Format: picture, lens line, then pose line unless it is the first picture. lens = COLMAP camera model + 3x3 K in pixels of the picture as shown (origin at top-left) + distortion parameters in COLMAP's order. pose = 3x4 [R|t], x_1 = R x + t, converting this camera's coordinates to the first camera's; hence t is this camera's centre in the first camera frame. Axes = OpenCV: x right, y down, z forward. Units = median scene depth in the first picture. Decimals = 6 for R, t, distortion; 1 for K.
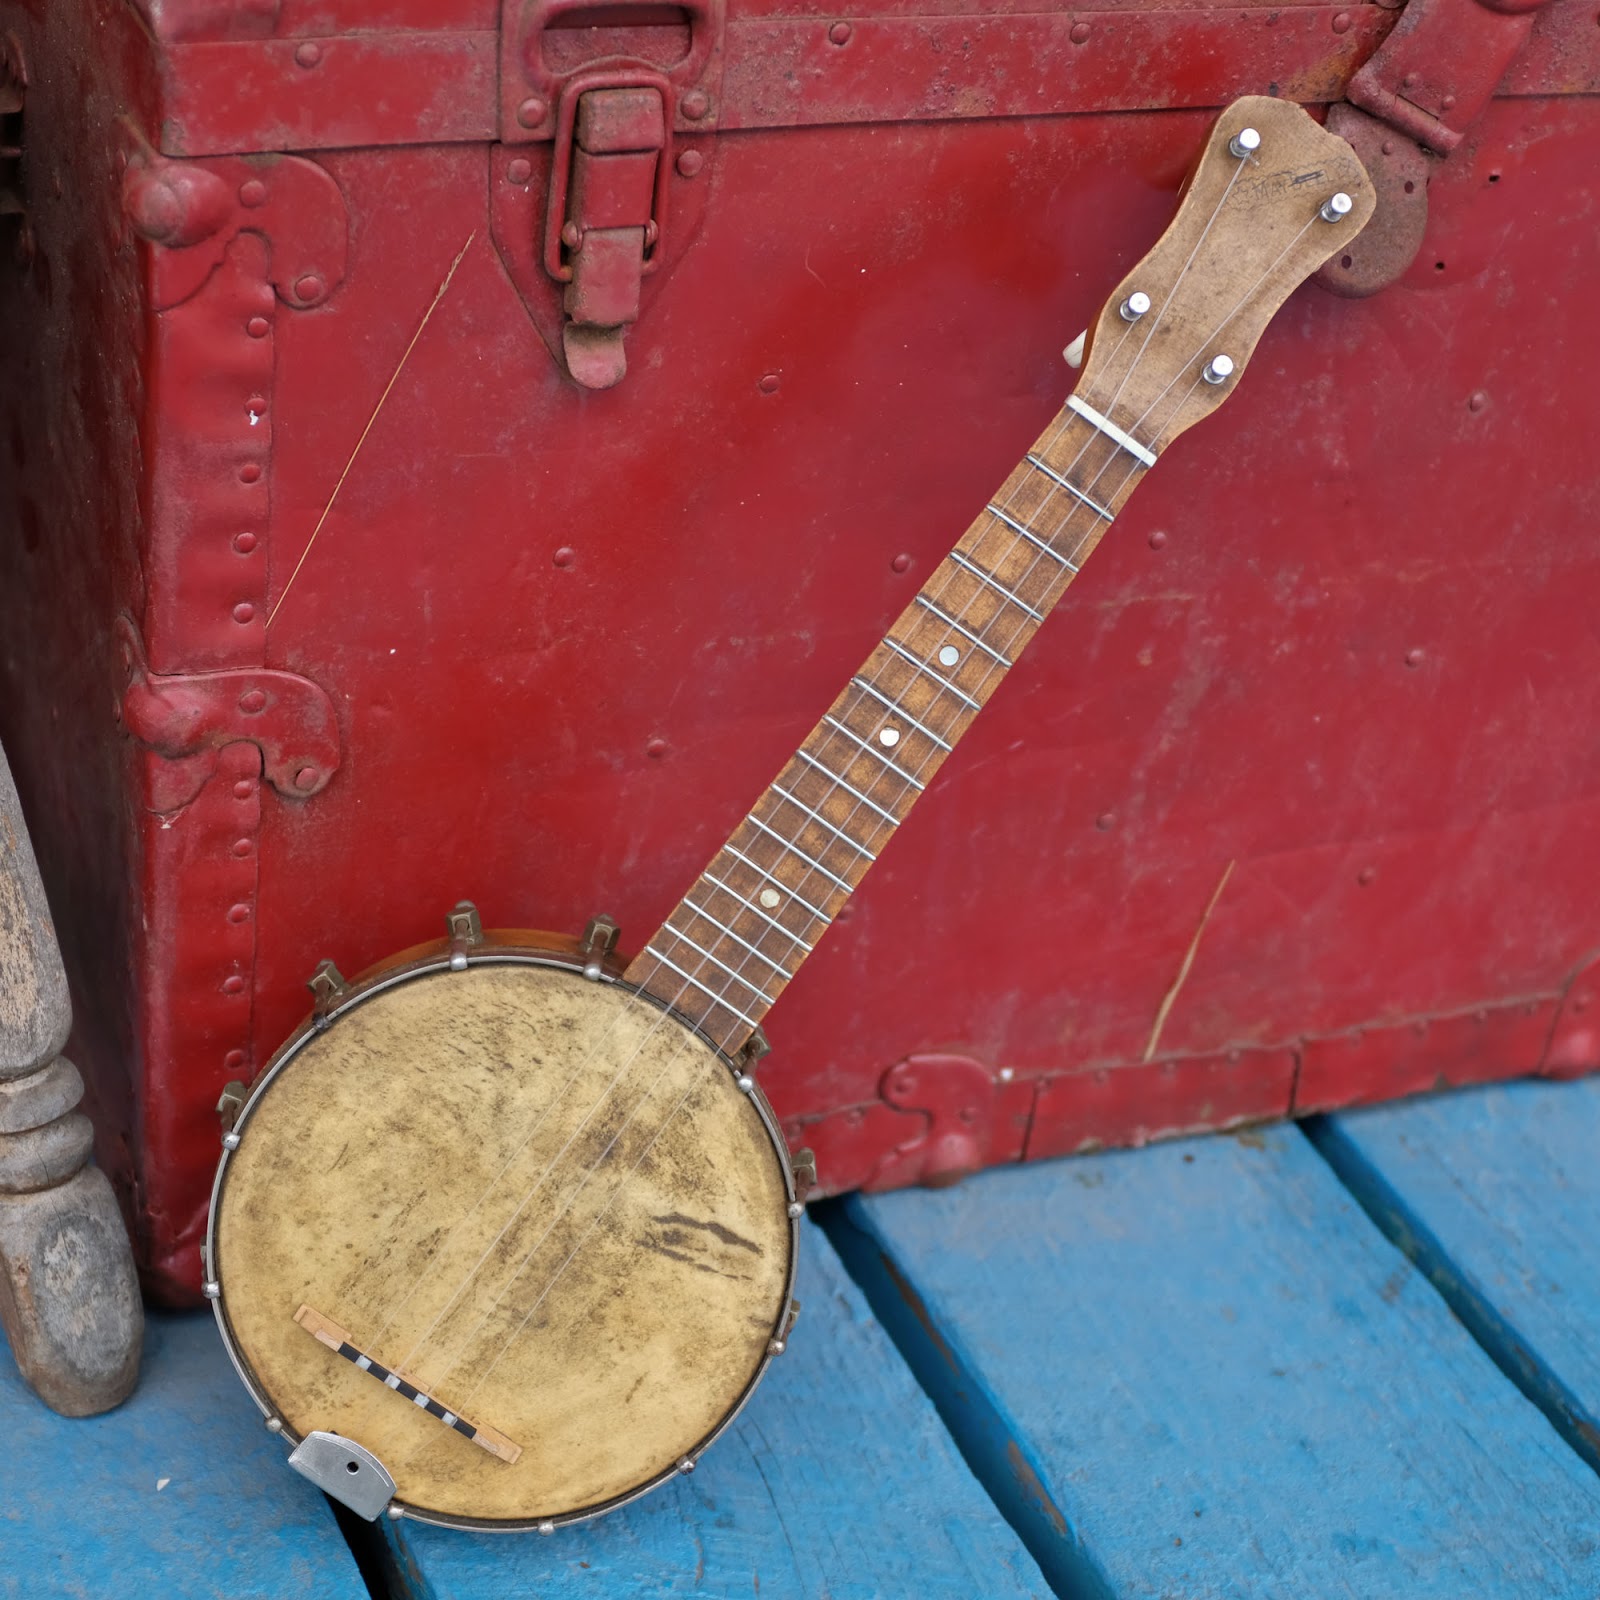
lens RADIAL K [[3624.3, 0, 853.9], [0, 3624.3, 797.6], [0, 0, 1]] dist [-0.041630, 0.000000]
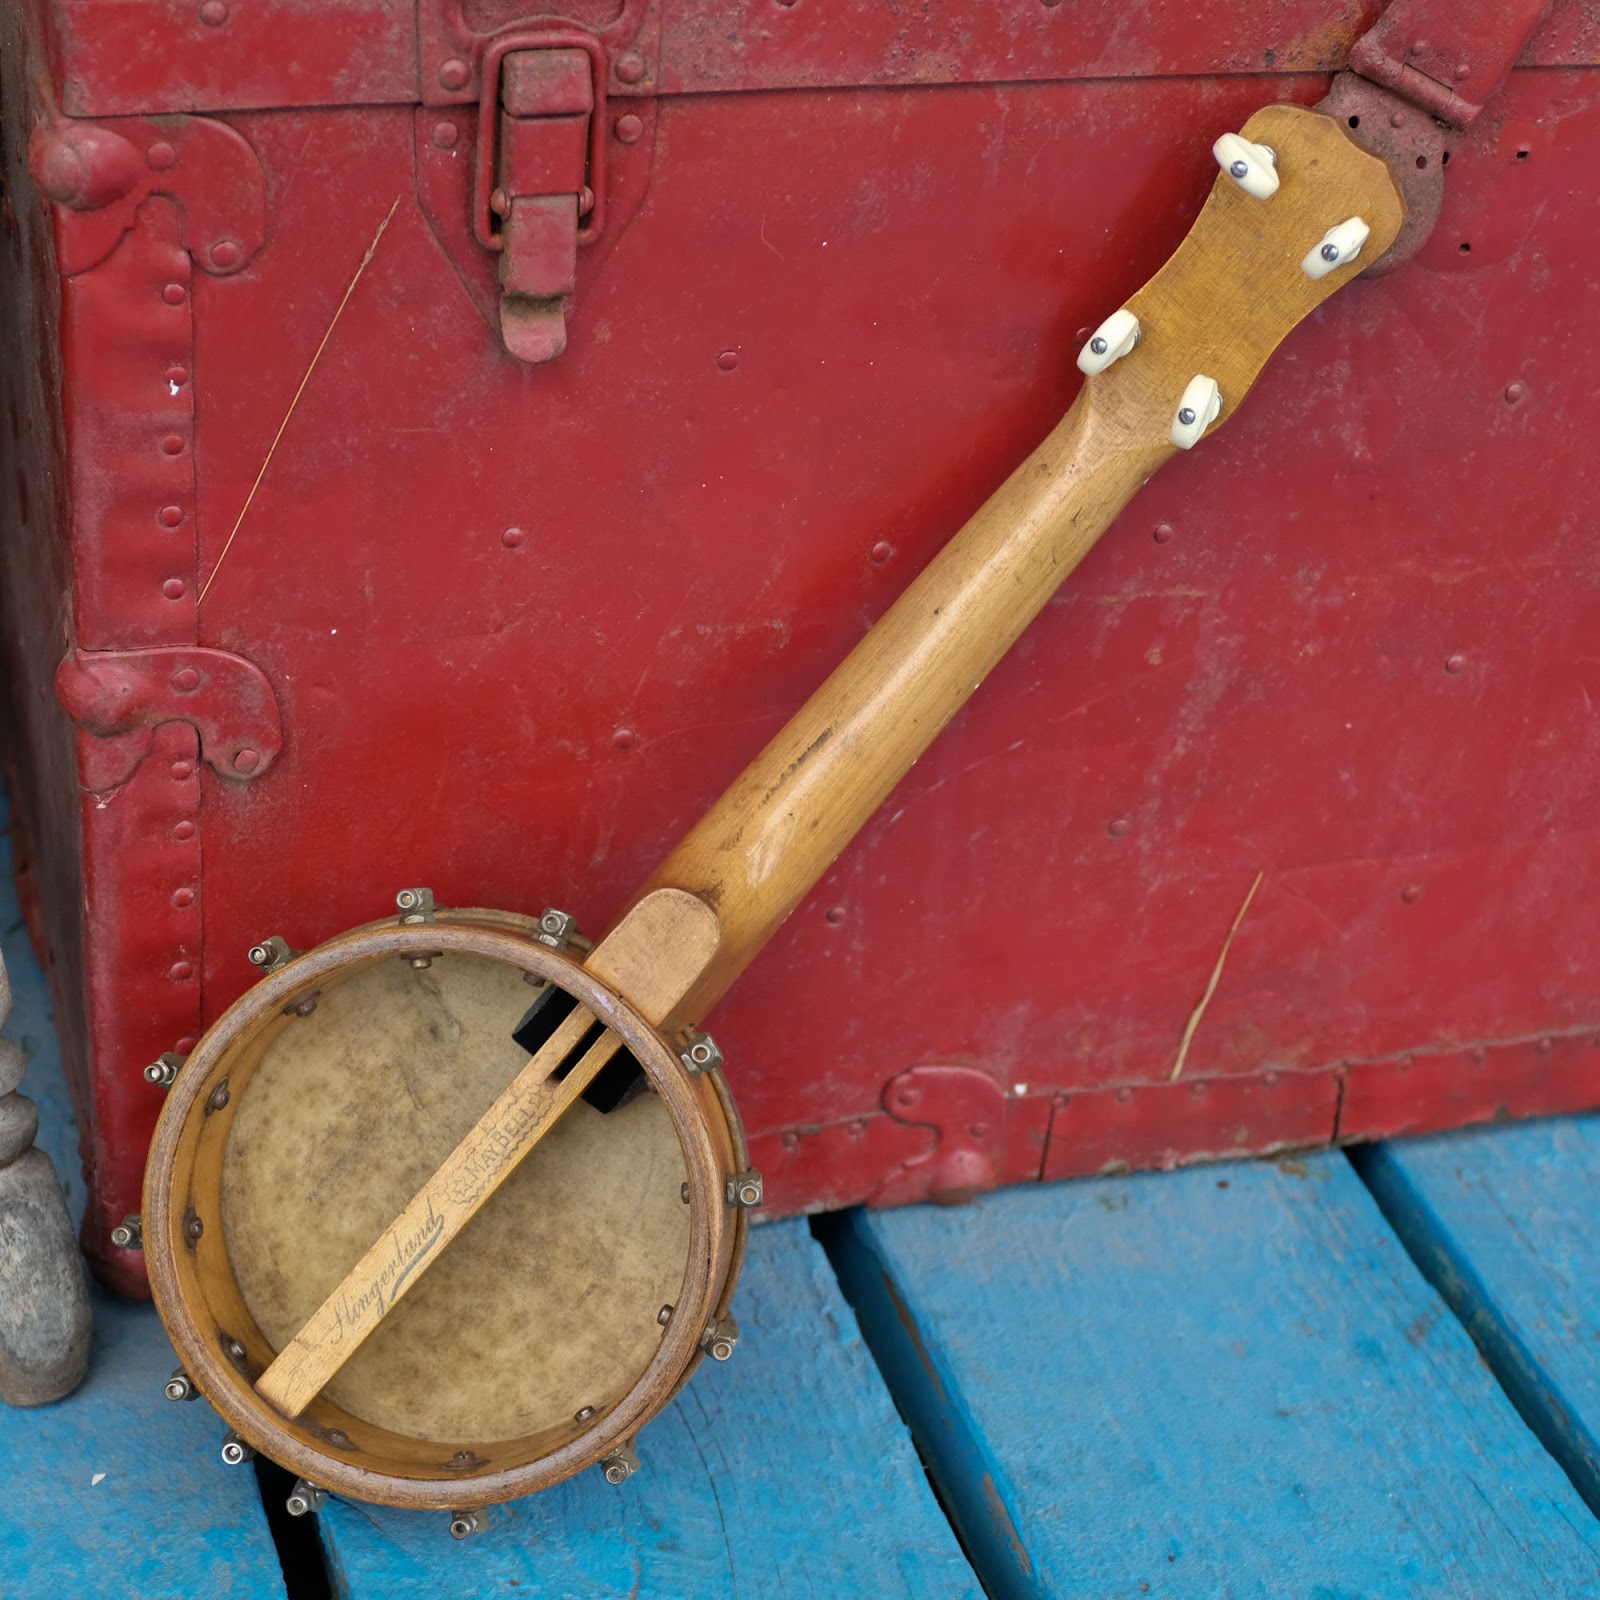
lens RADIAL K [[3624.3, 0, 845.6], [0, 3624.3, 791.7], [0, 0, 1]] dist [-0.041630, 0.000000]
pose [[0.994162, 0.024333, -0.105114, 0.110976], [-0.024823, 0.999686, -0.003352, 0.002321], [0.104999, 0.005942, 0.994455, 0.049074]]
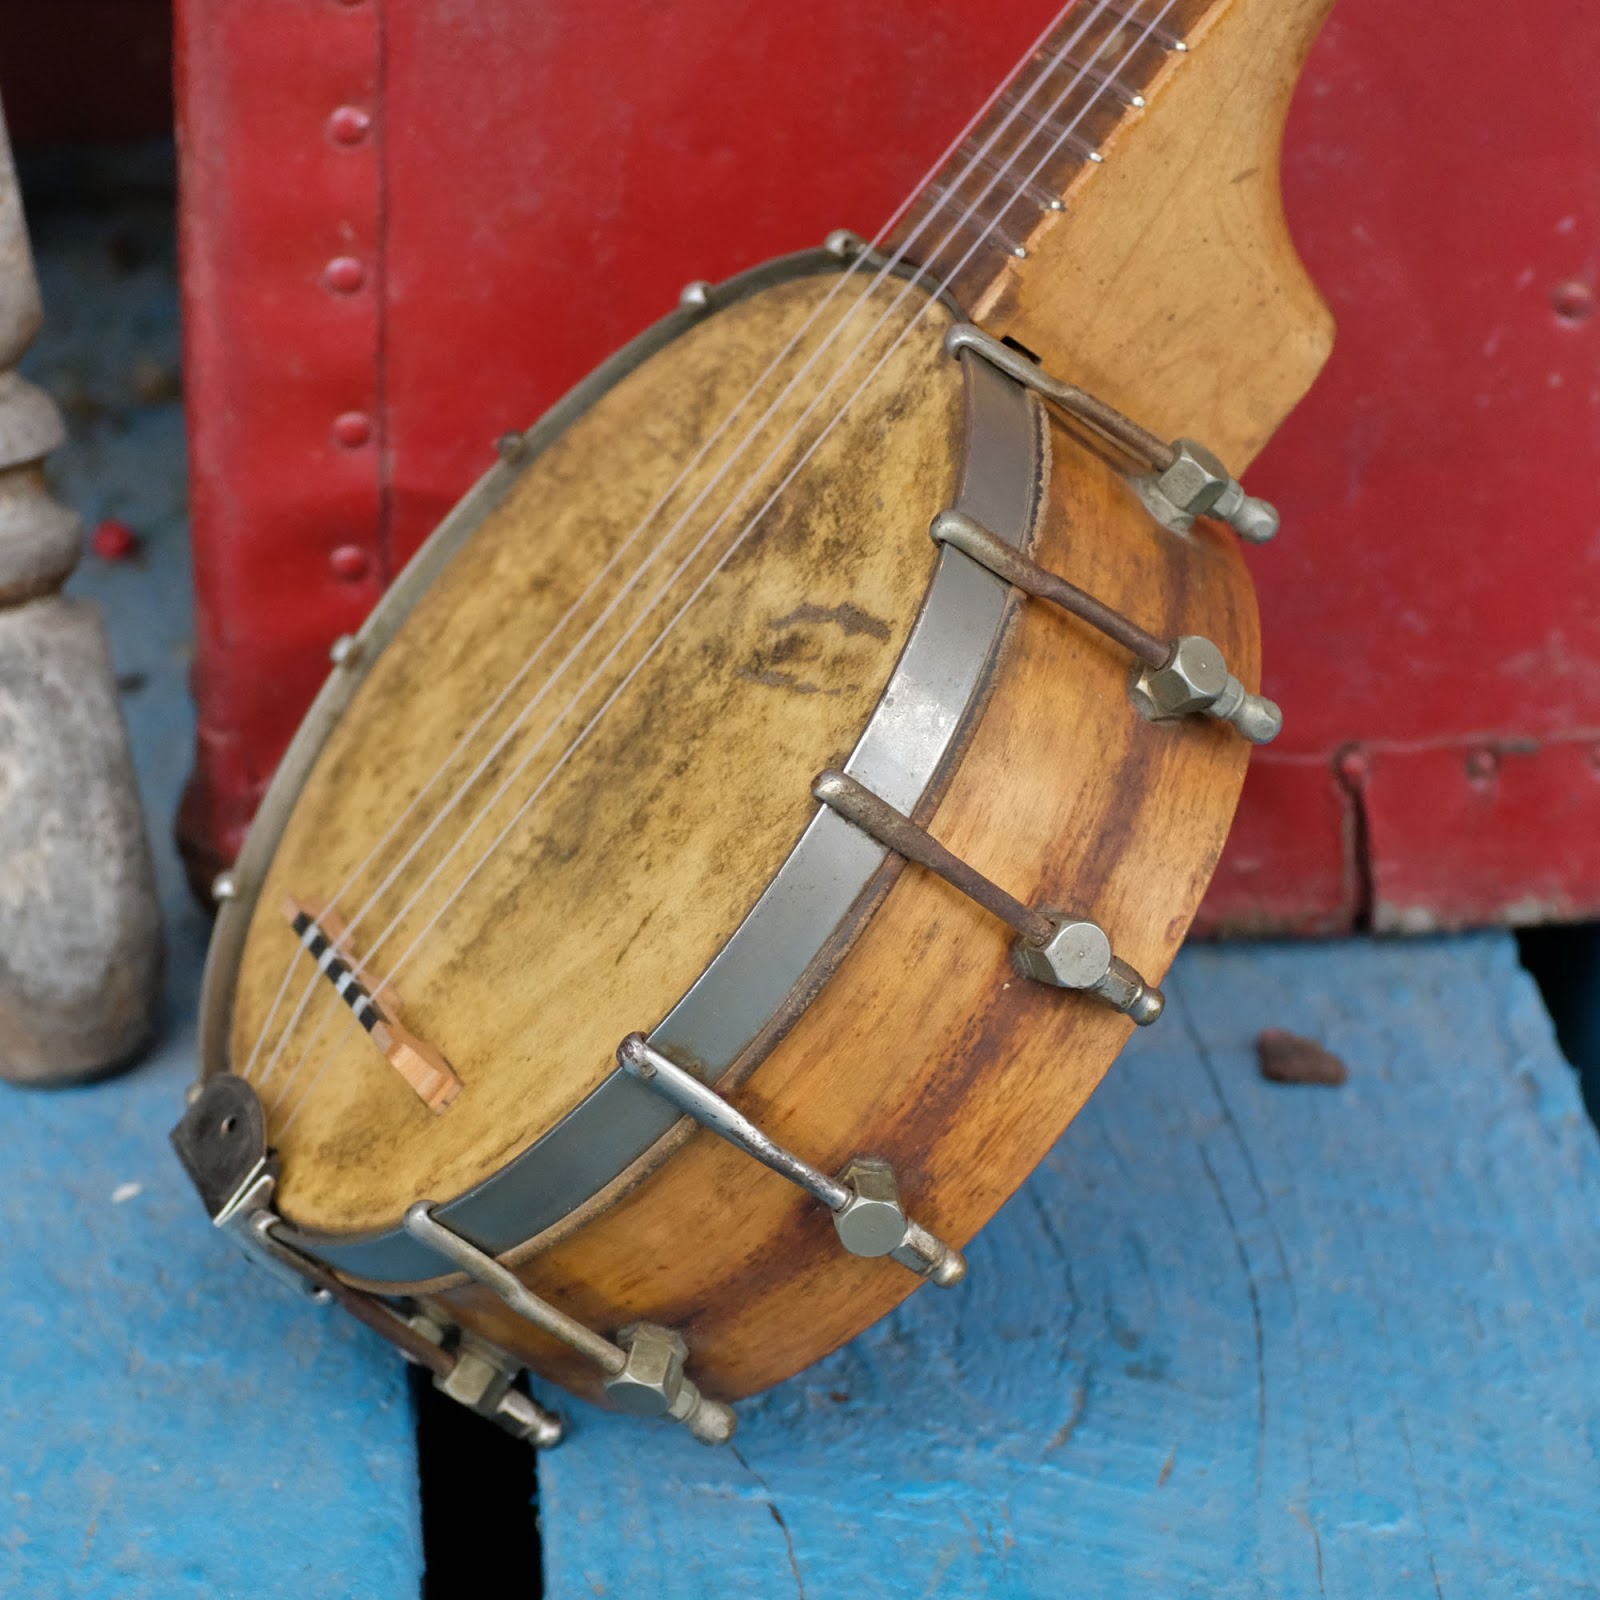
lens RADIAL K [[5229.7, 0, 848.0], [0, 5229.7, 787.5], [0, 0, 1]] dist [-0.011953, 0.000000]
pose [[0.945727, 0.056735, -0.319970, 0.156701], [-0.092405, 0.990945, -0.097413, 0.201091], [0.311546, 0.121693, 0.942407, 0.307105]]
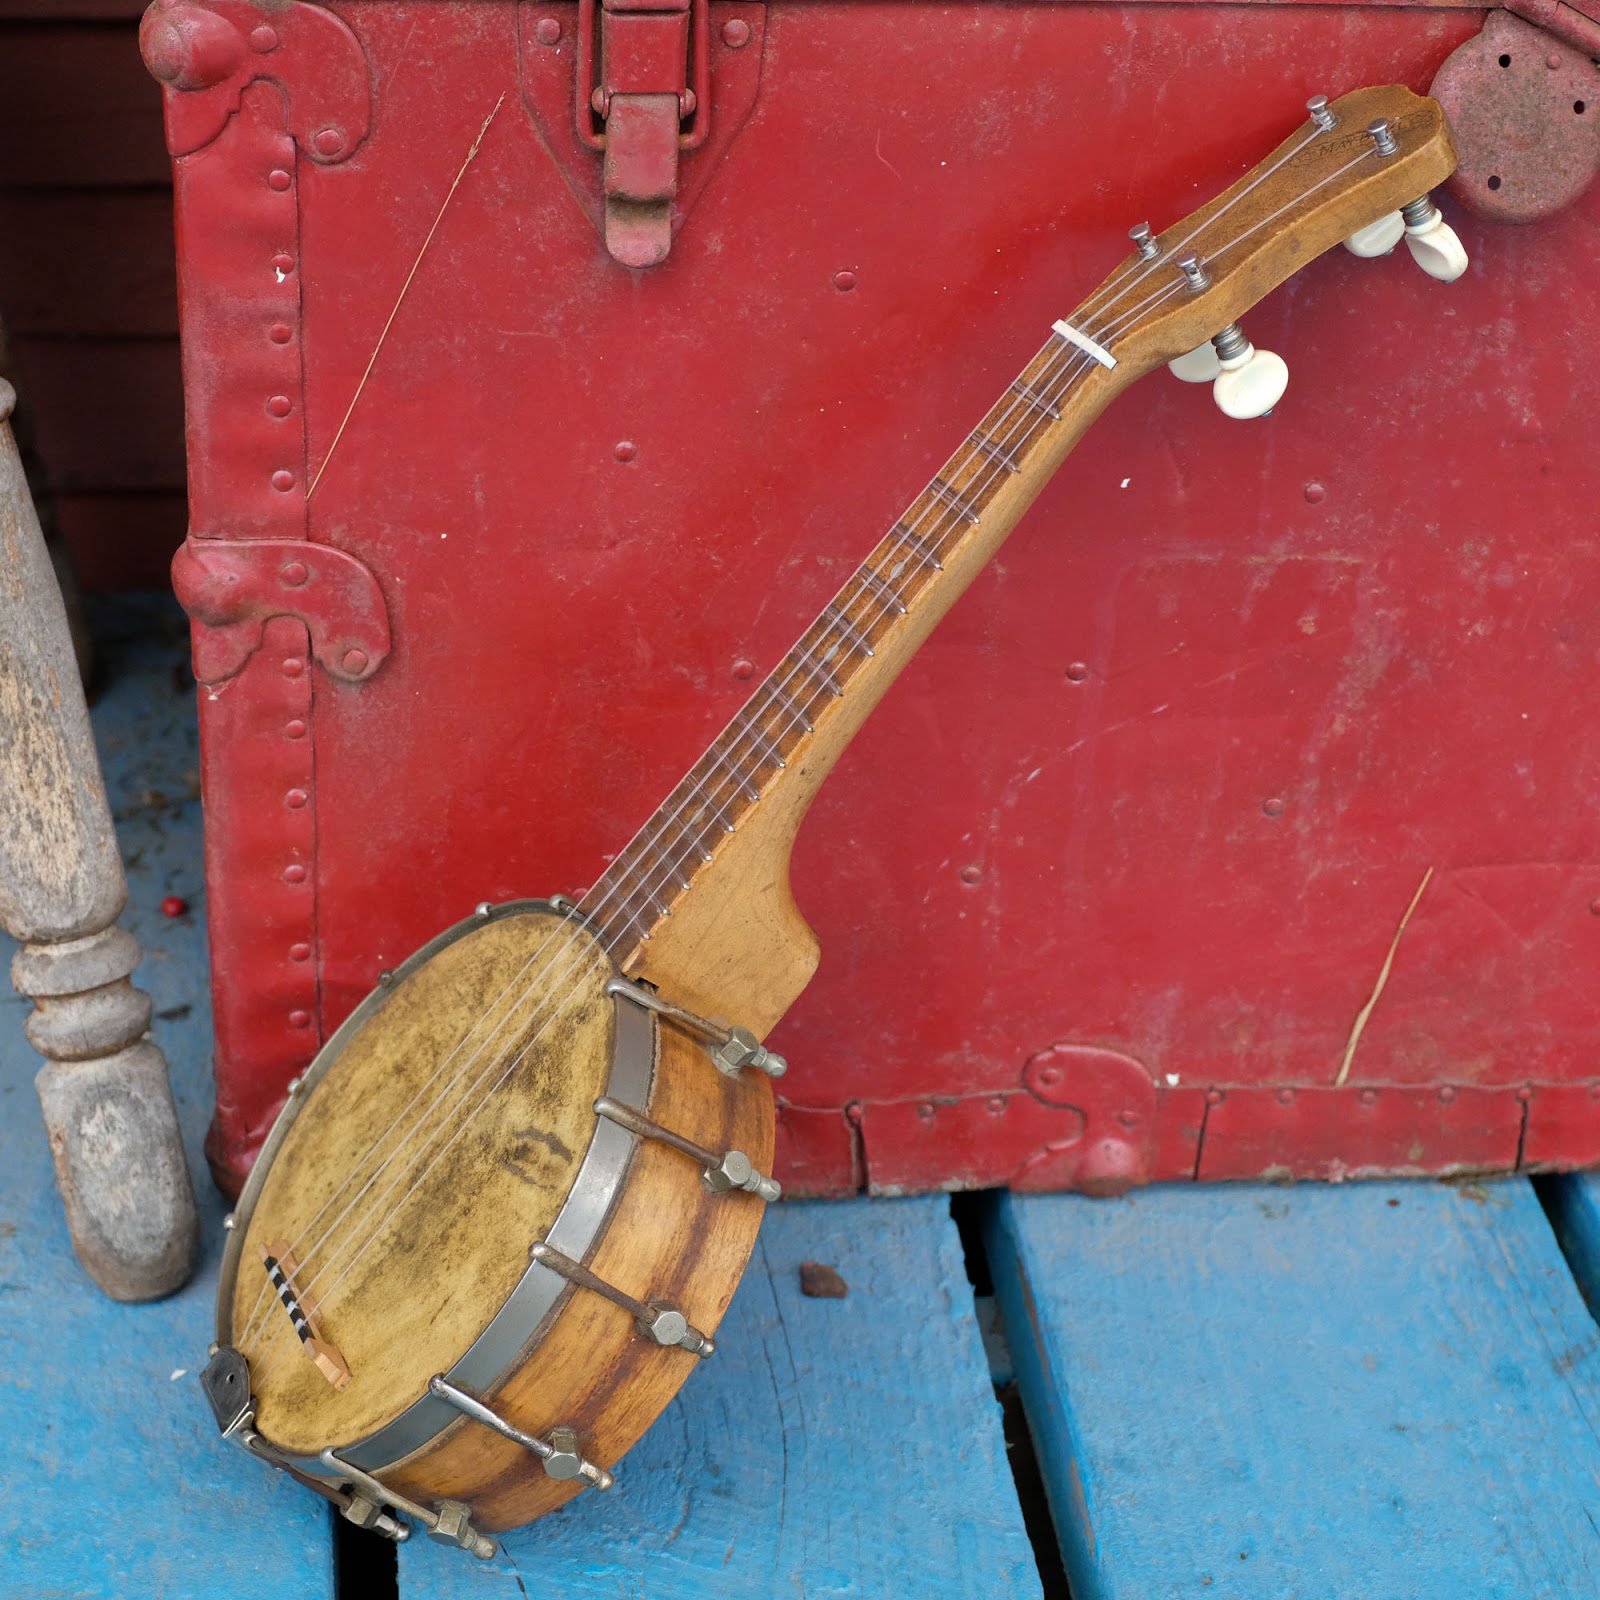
lens RADIAL K [[3624.3, 0, 846.1], [0, 3624.3, 780.0], [0, 0, 1]] dist [-0.041630, 0.000000]
pose [[0.957081, 0.075855, -0.279719, 0.251541], [-0.092796, 0.994537, -0.047805, 0.060932], [0.274565, 0.071710, 0.958891, 0.098528]]
